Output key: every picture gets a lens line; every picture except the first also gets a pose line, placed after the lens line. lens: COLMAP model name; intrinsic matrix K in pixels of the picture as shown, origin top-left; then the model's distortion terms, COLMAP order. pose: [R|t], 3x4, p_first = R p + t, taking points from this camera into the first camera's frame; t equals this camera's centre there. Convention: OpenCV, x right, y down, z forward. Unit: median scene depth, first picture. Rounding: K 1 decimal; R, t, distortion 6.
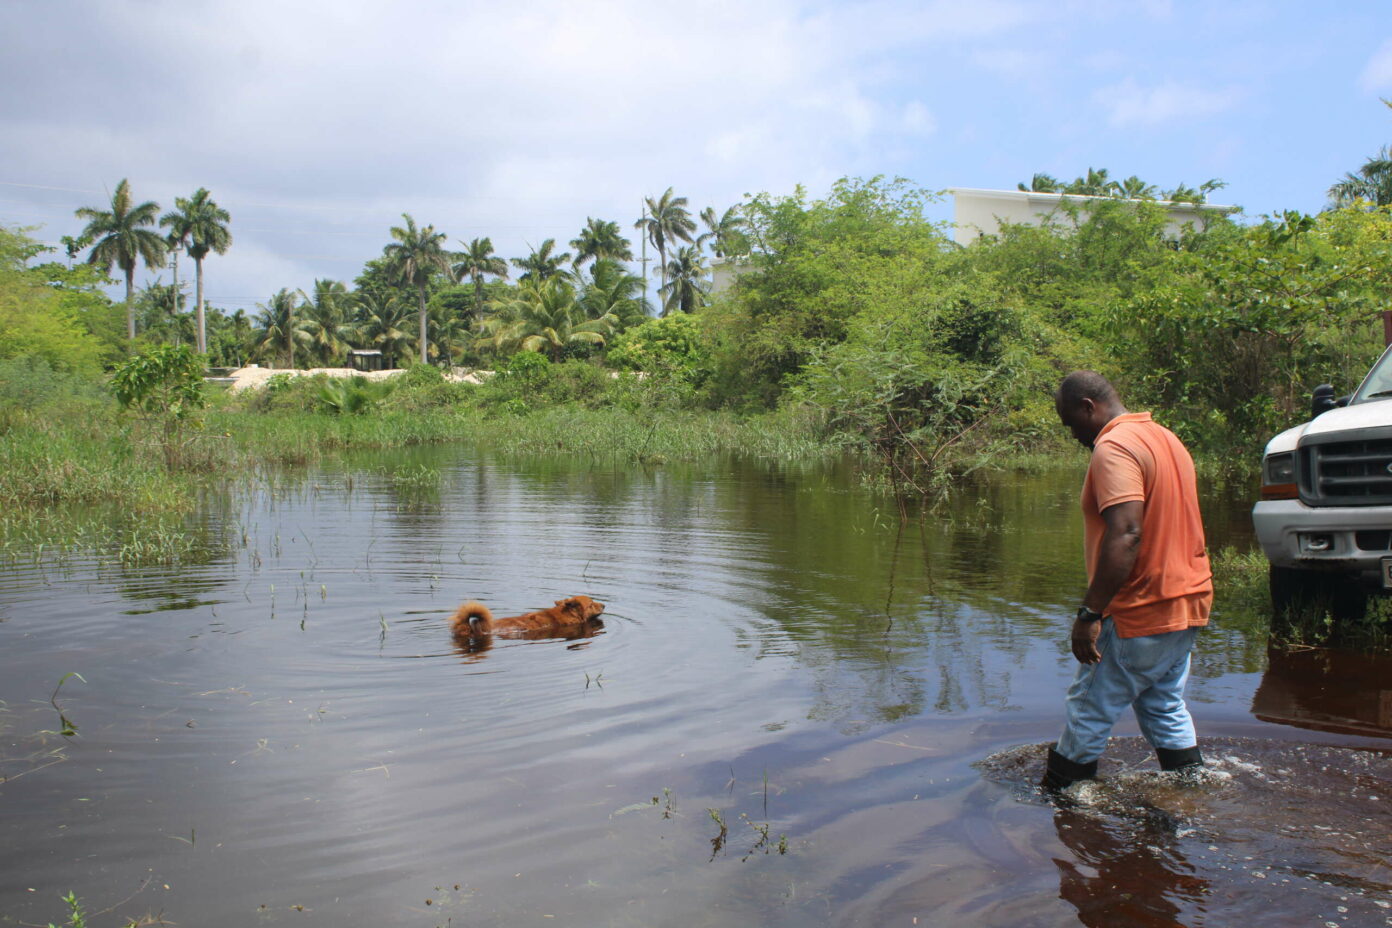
lens RADIAL K [[1445.5, 0, 696.0], [0, 1445.5, 464.0], [0, 0, 1]] dist [-0.080879, 0.016081]
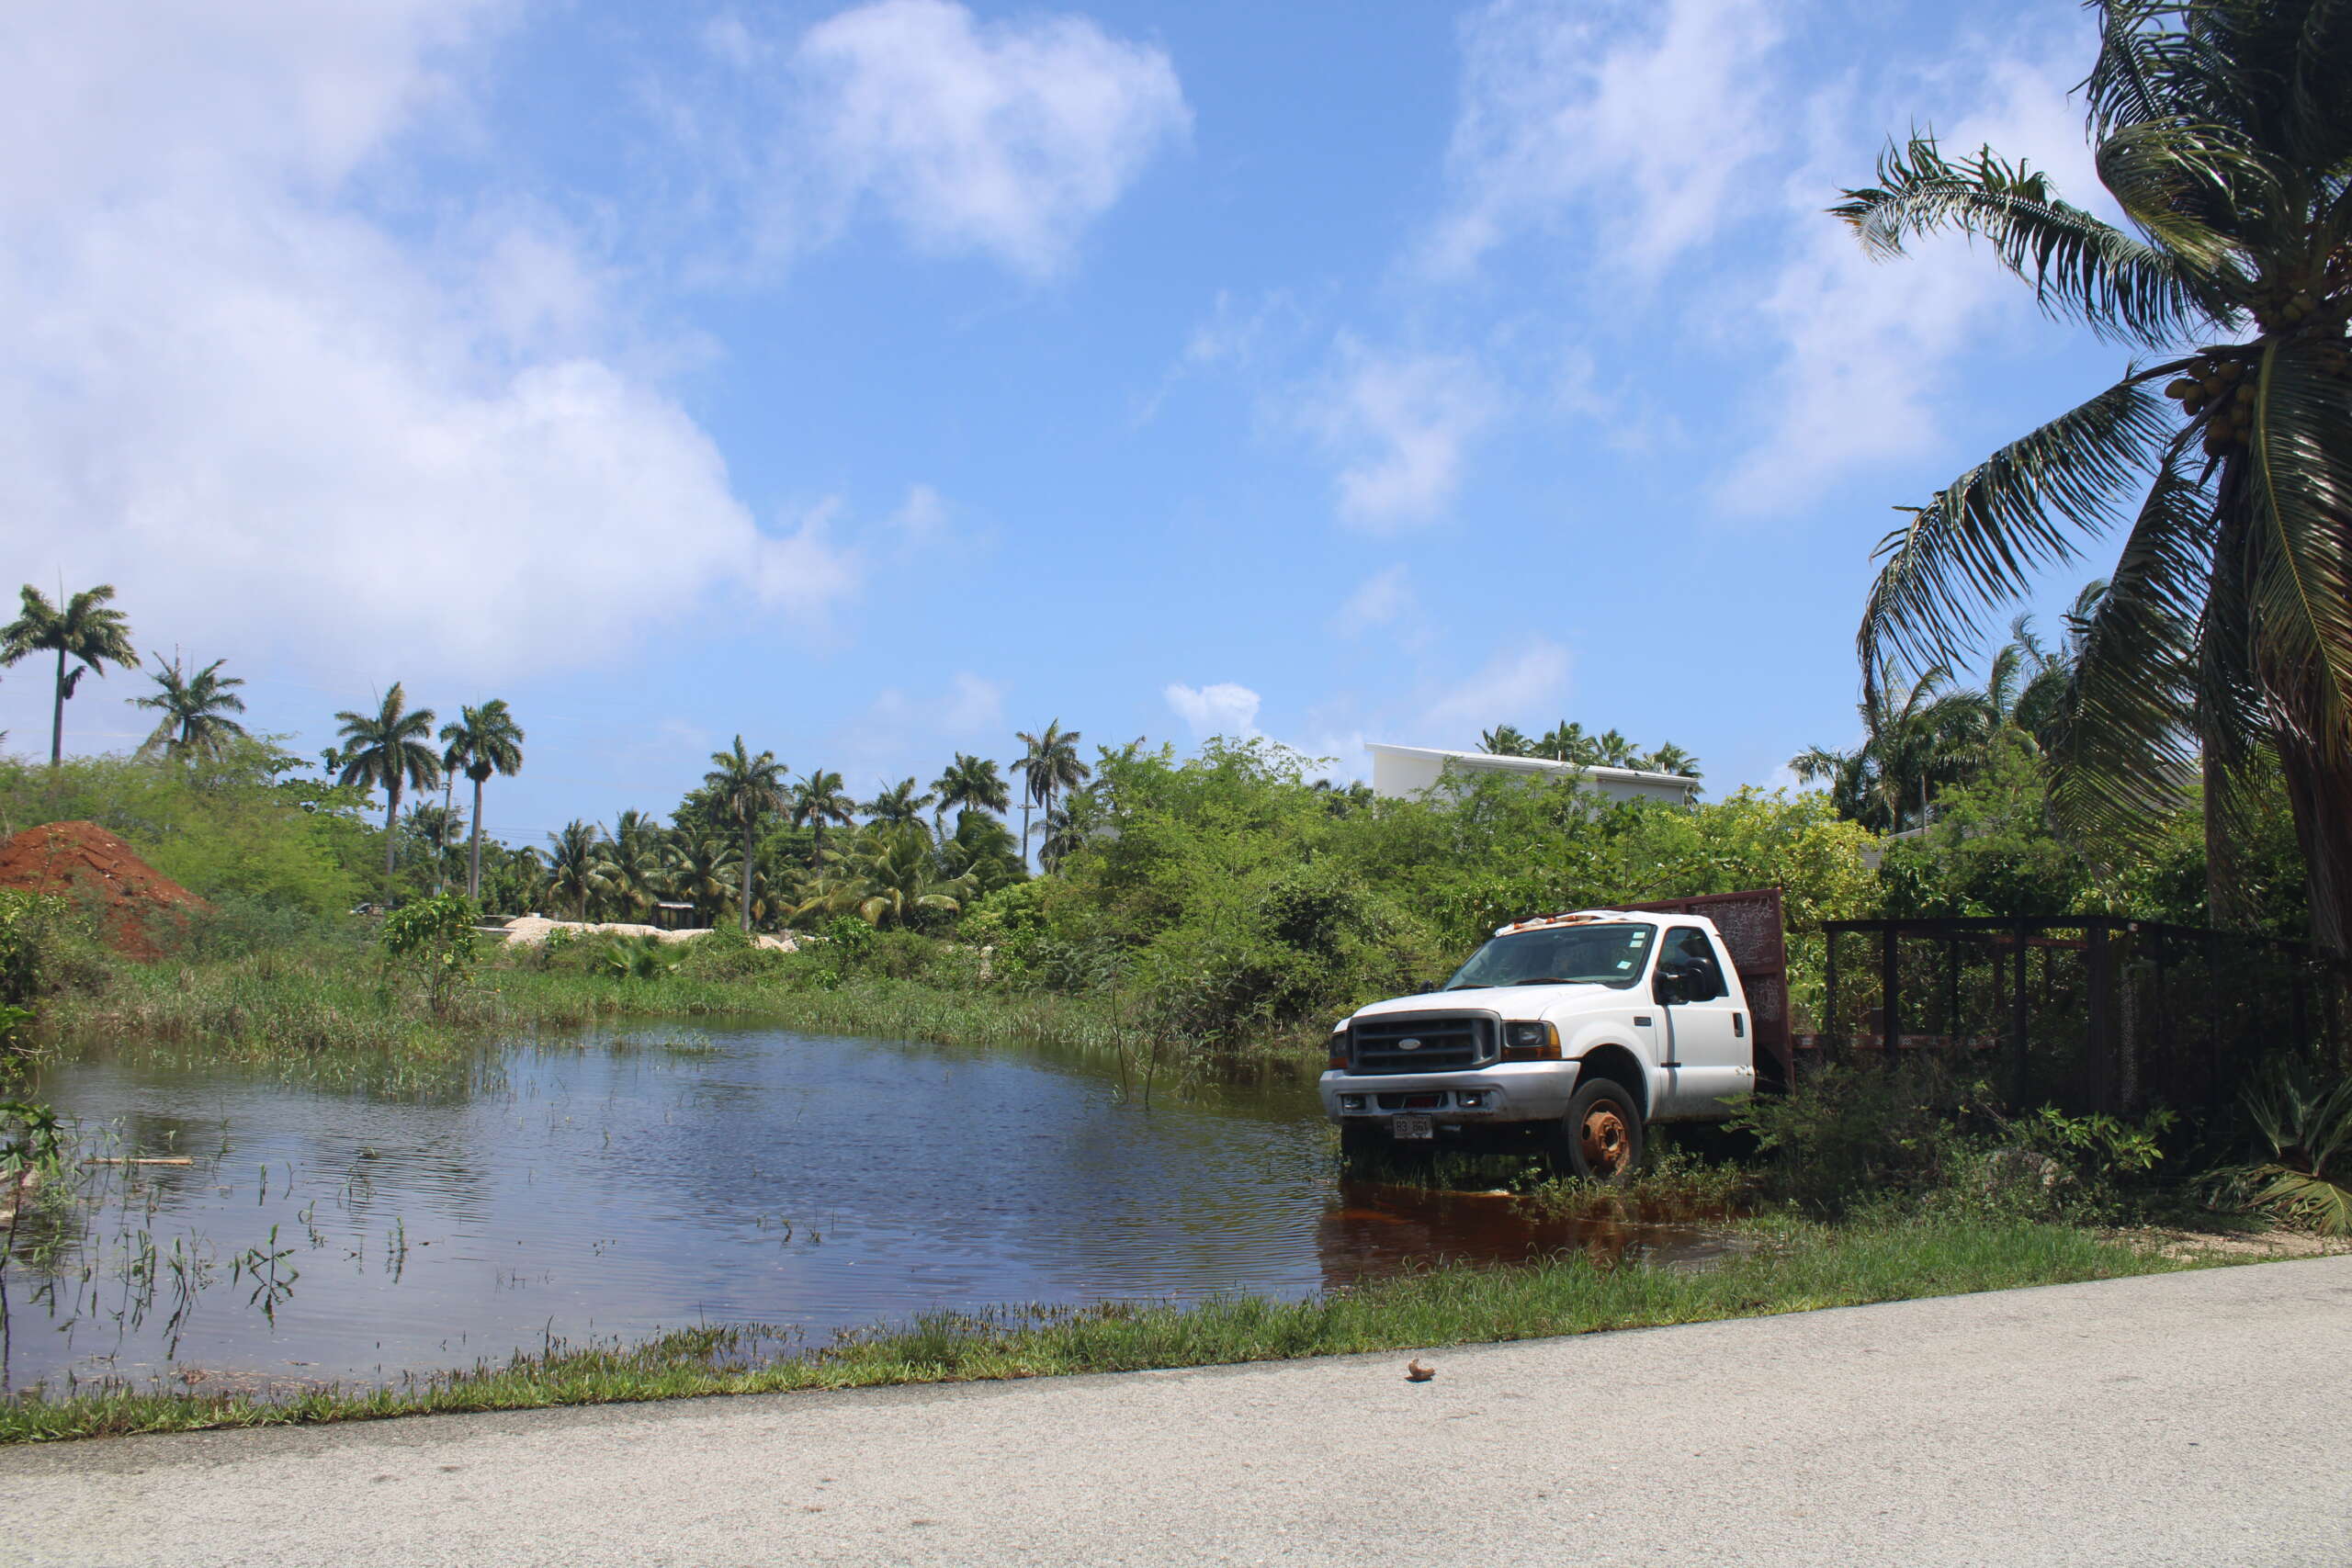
lens RADIAL K [[1962.3, 0, 1176.0], [0, 1962.3, 784.0], [0, 0, 1]] dist [-0.169230, 0.156950]
pose [[0.998961, 0.042223, 0.017174, 0.033457], [-0.039227, 0.988226, -0.147888, 0.005258], [-0.023216, 0.147061, 0.988855, -0.103257]]
